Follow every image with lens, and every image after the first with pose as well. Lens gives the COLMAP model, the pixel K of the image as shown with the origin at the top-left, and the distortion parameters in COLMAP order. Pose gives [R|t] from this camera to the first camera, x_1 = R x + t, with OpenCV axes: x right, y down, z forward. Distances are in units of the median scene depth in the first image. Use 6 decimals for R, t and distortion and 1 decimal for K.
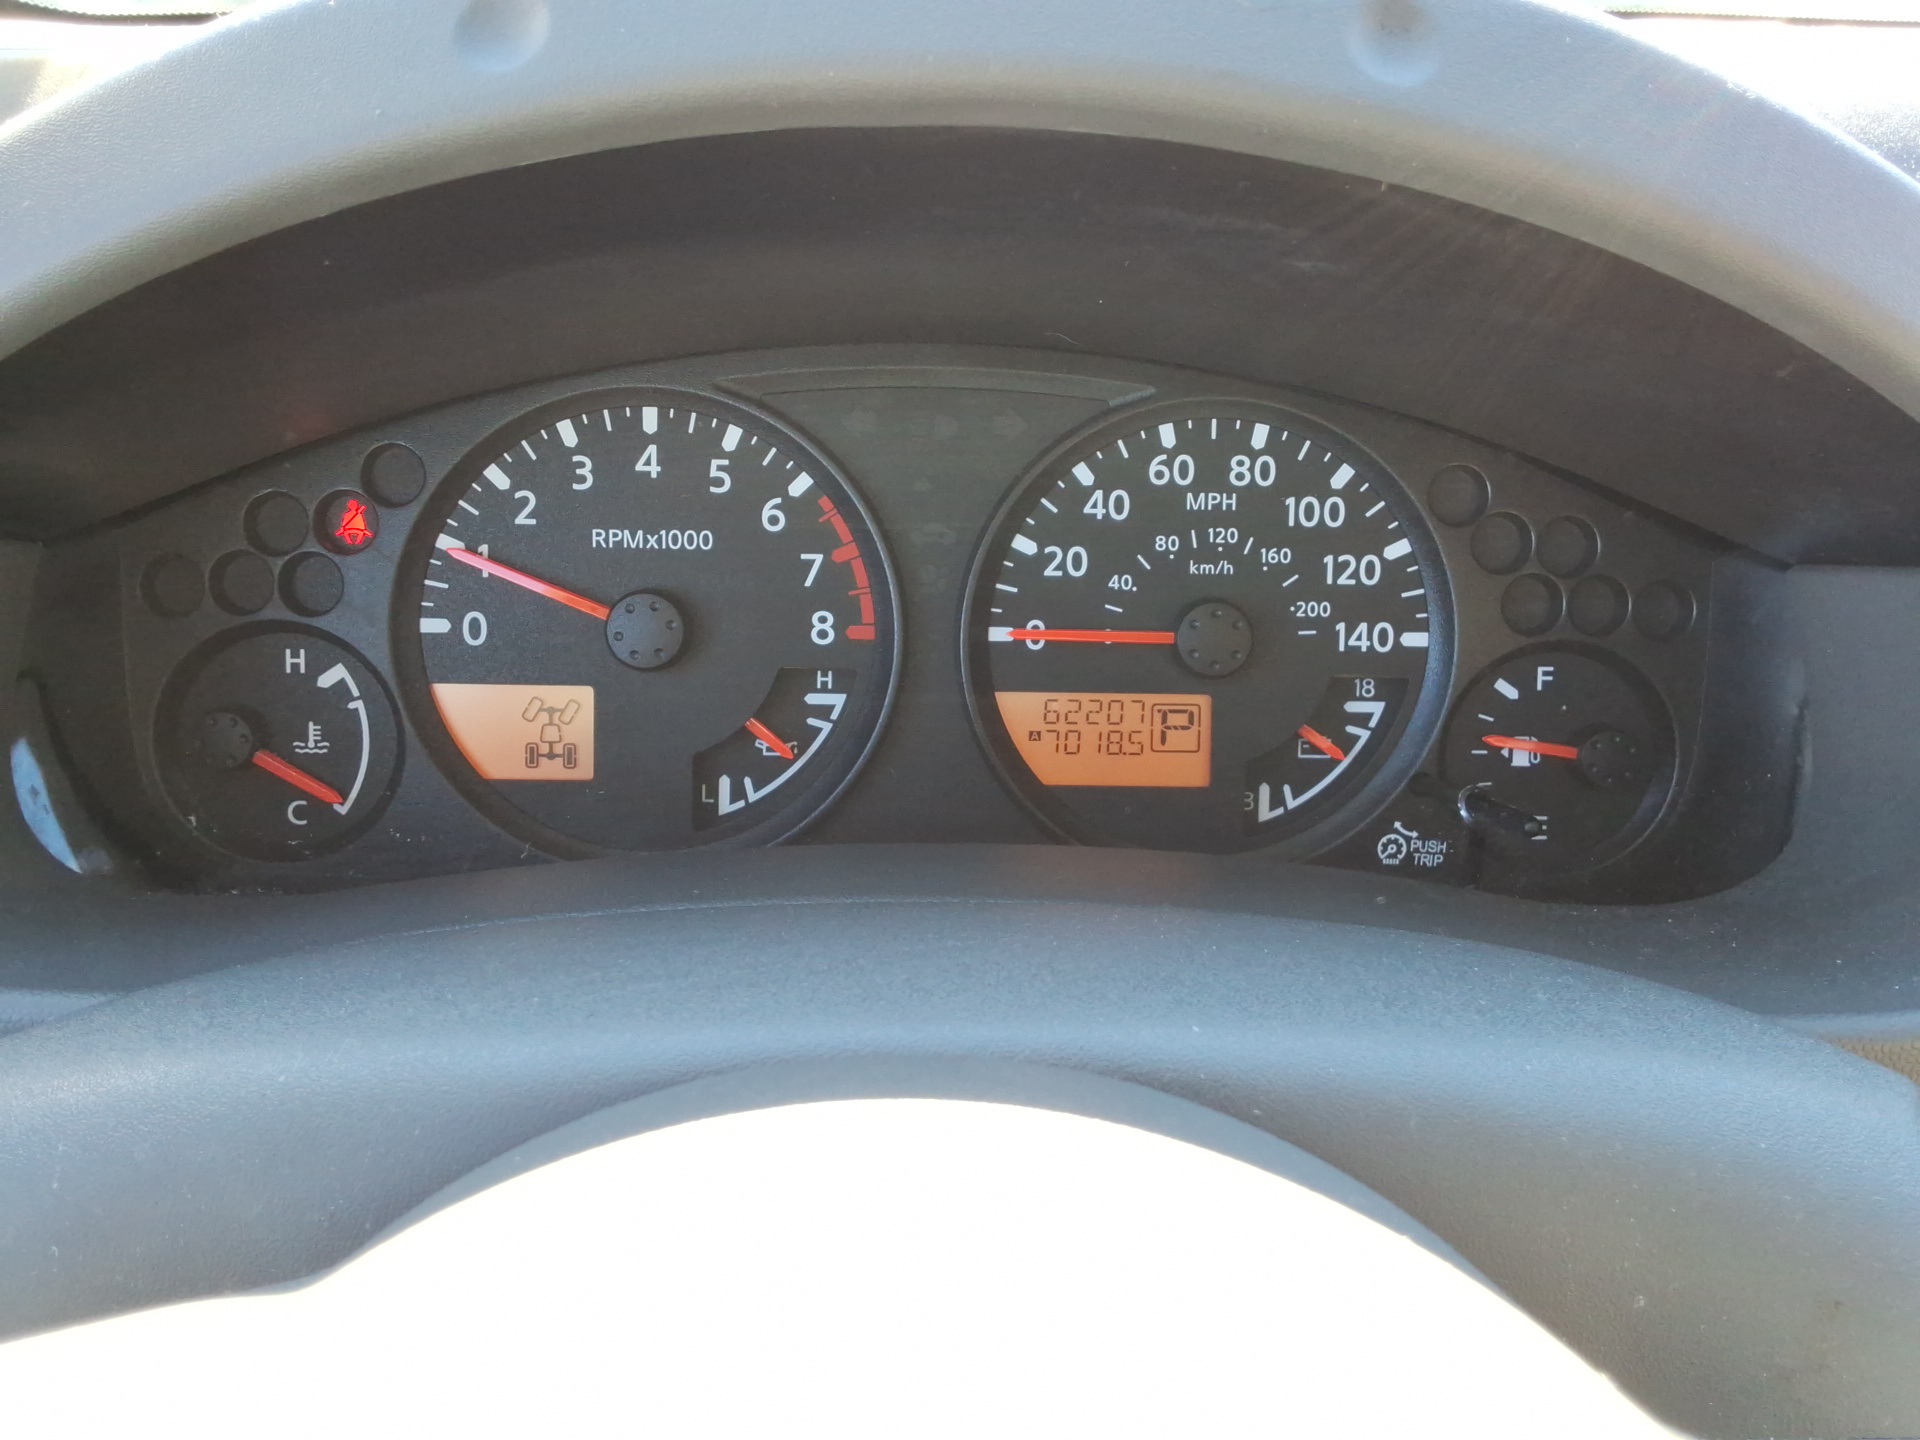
lens RADIAL K [[1564.7, 0, 966.0], [0, 1564.7, 702.6], [0, 0, 1]] dist [0.079973, -0.103951]
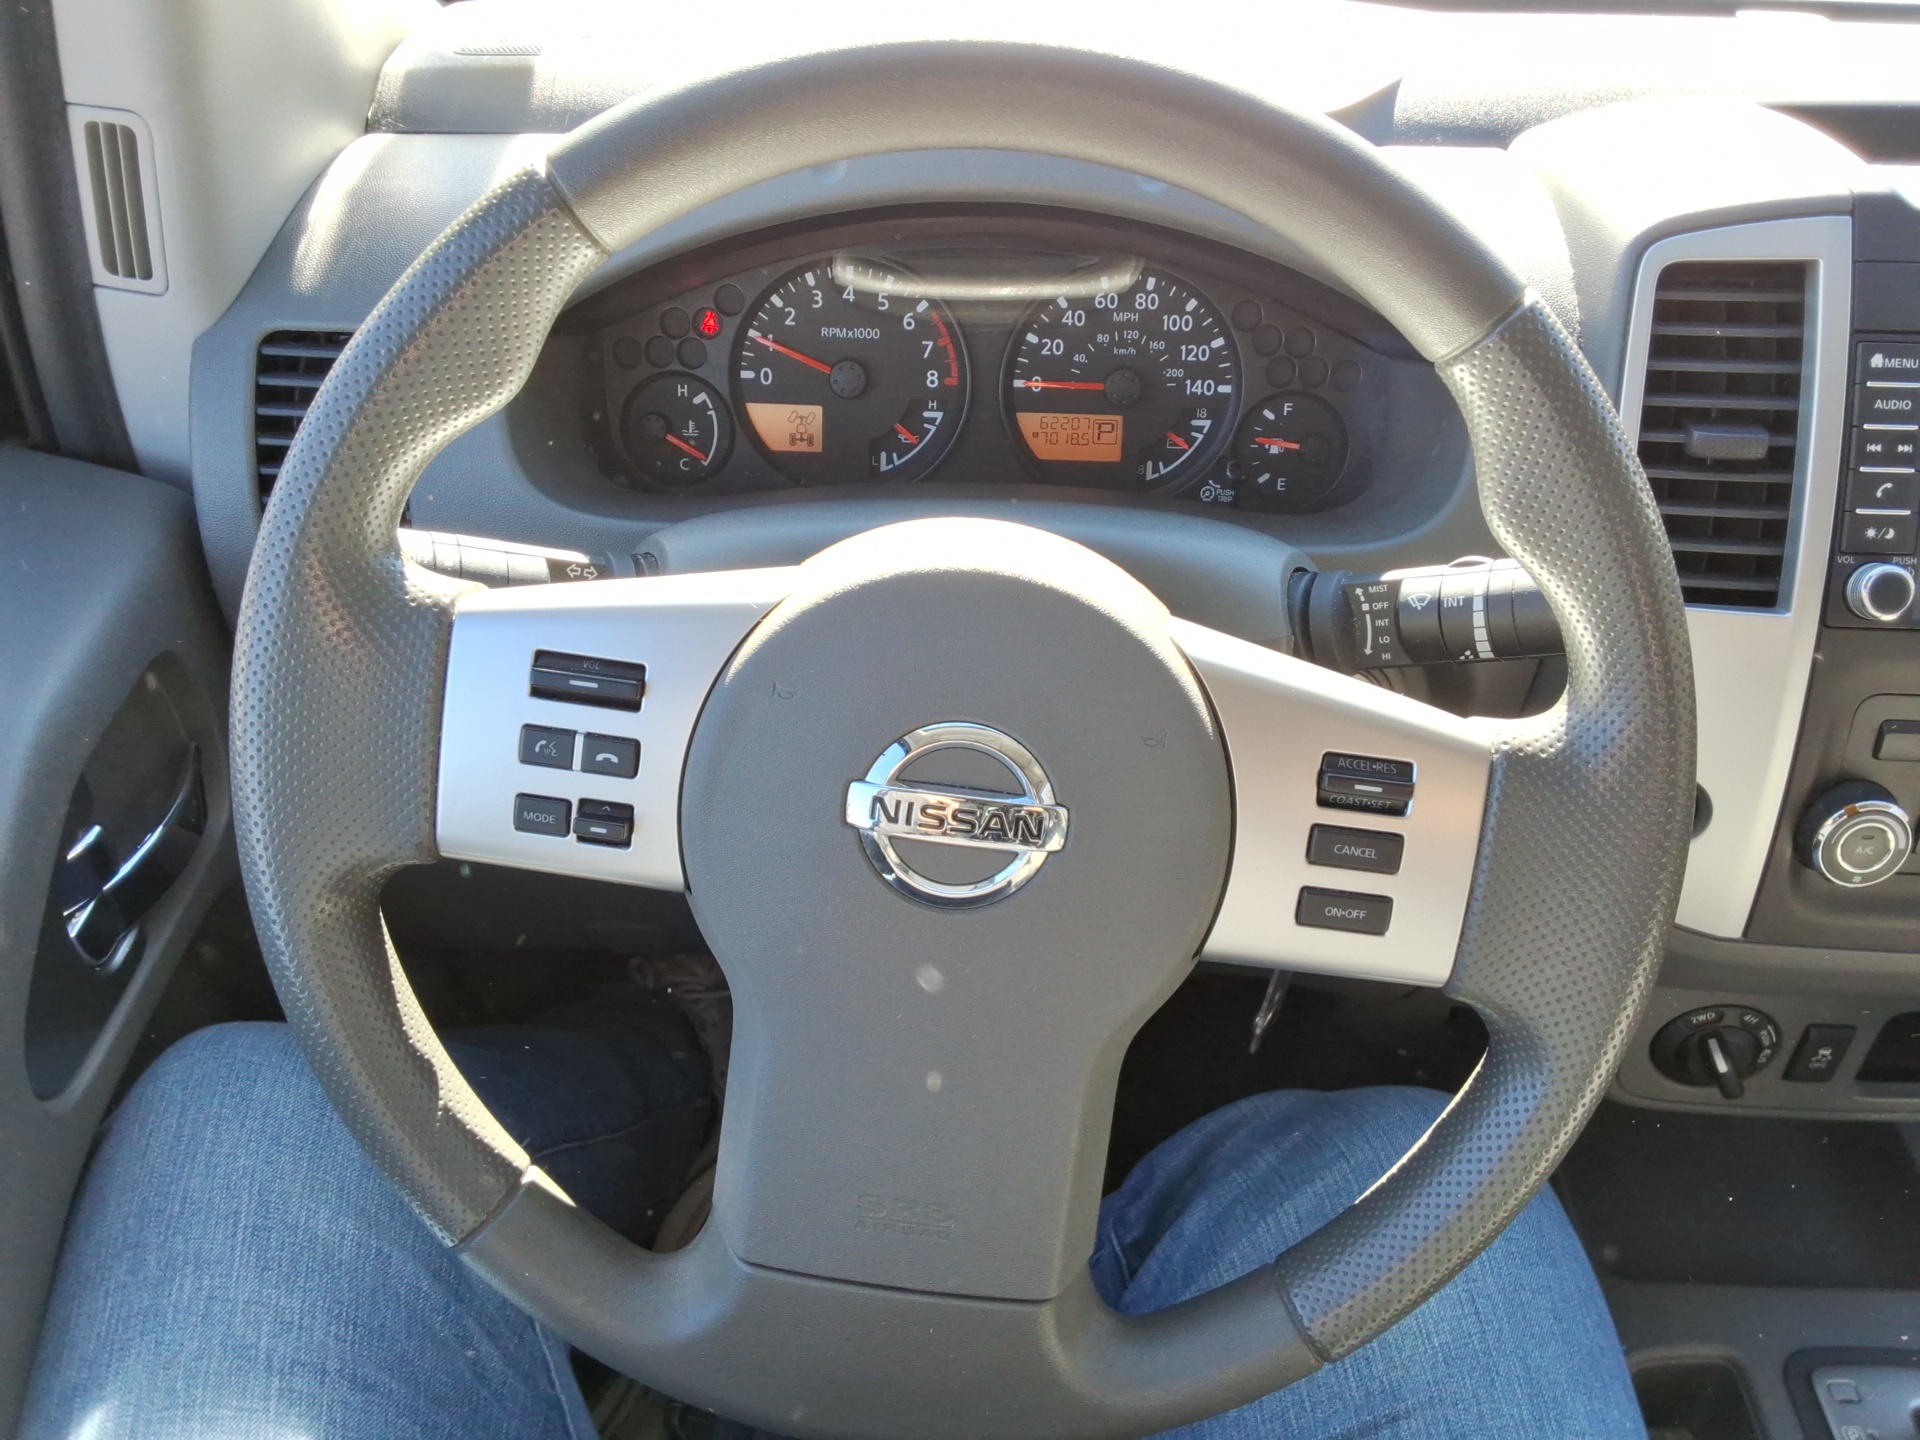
lens RADIAL K [[1564.7, 0, 974.9], [0, 1564.7, 722.0], [0, 0, 1]] dist [0.079973, -0.103951]
pose [[0.999006, 0.024592, -0.037171, 0.050984], [-0.017456, 0.983261, 0.181363, 0.020141], [0.041009, -0.180534, 0.982713, -1.090035]]
